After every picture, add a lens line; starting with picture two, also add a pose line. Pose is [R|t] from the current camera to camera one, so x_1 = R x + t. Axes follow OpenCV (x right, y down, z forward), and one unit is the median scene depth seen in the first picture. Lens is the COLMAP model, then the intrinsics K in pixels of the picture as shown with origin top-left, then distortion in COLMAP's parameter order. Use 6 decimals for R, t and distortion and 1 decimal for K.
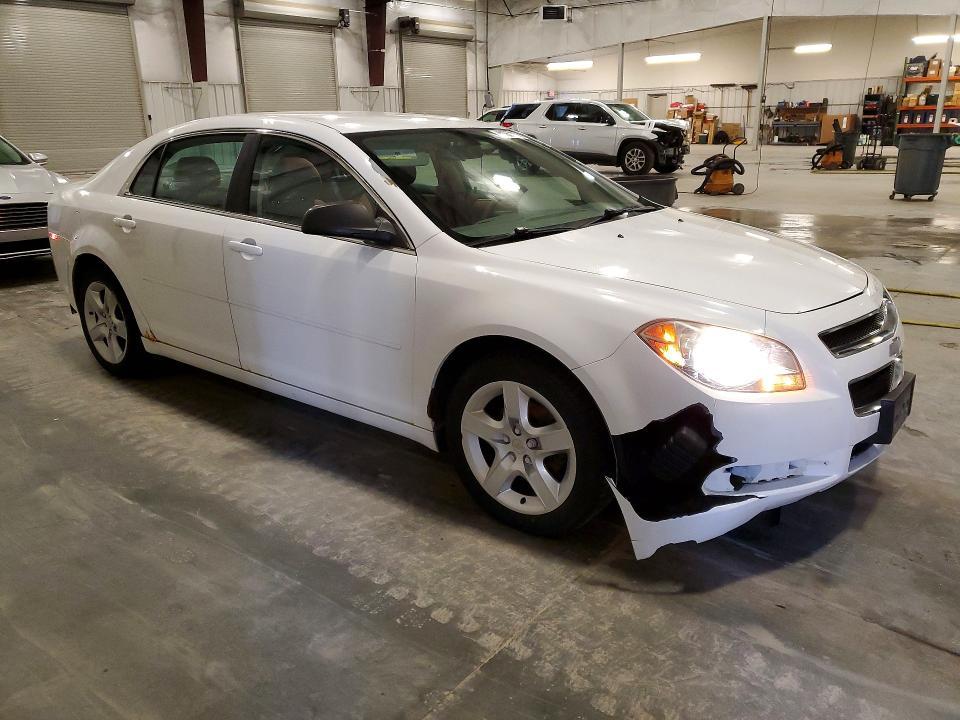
lens RADIAL K [[759.4, 0, 480.0], [0, 759.4, 360.0], [0, 0, 1]] dist [-0.000745, 0.002508]
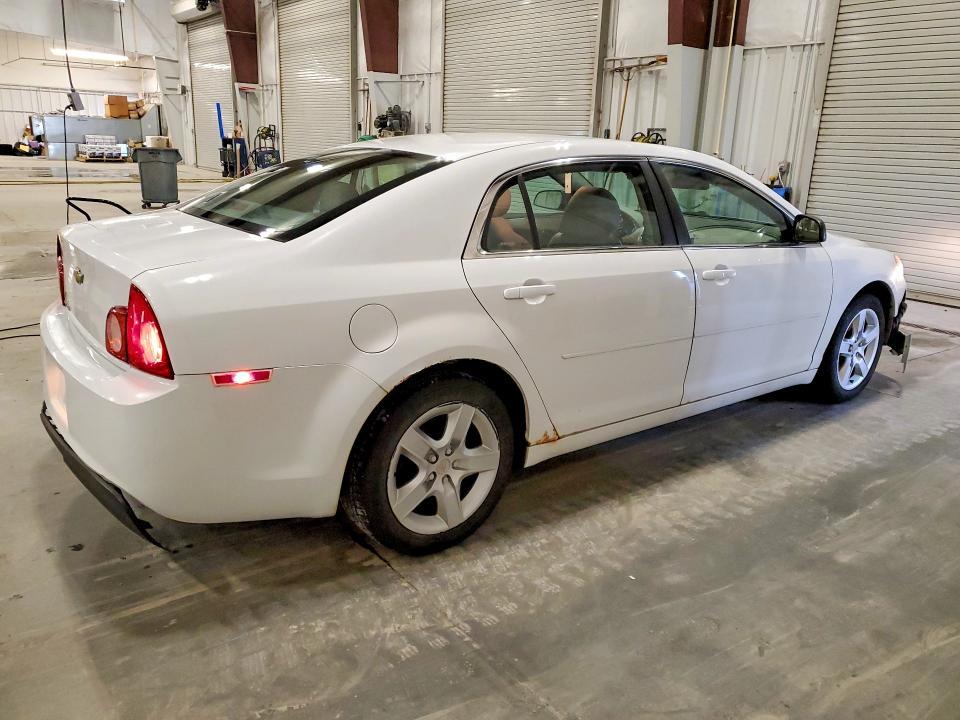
lens RADIAL K [[759.4, 0, 480.0], [0, 759.4, 360.0], [0, 0, 1]] dist [-0.000745, 0.002508]
pose [[0.233270, -0.254195, 0.938600, -1.318280], [0.261307, 0.946112, 0.191287, -0.306054], [-0.936645, 0.200642, 0.287123, 0.993749]]
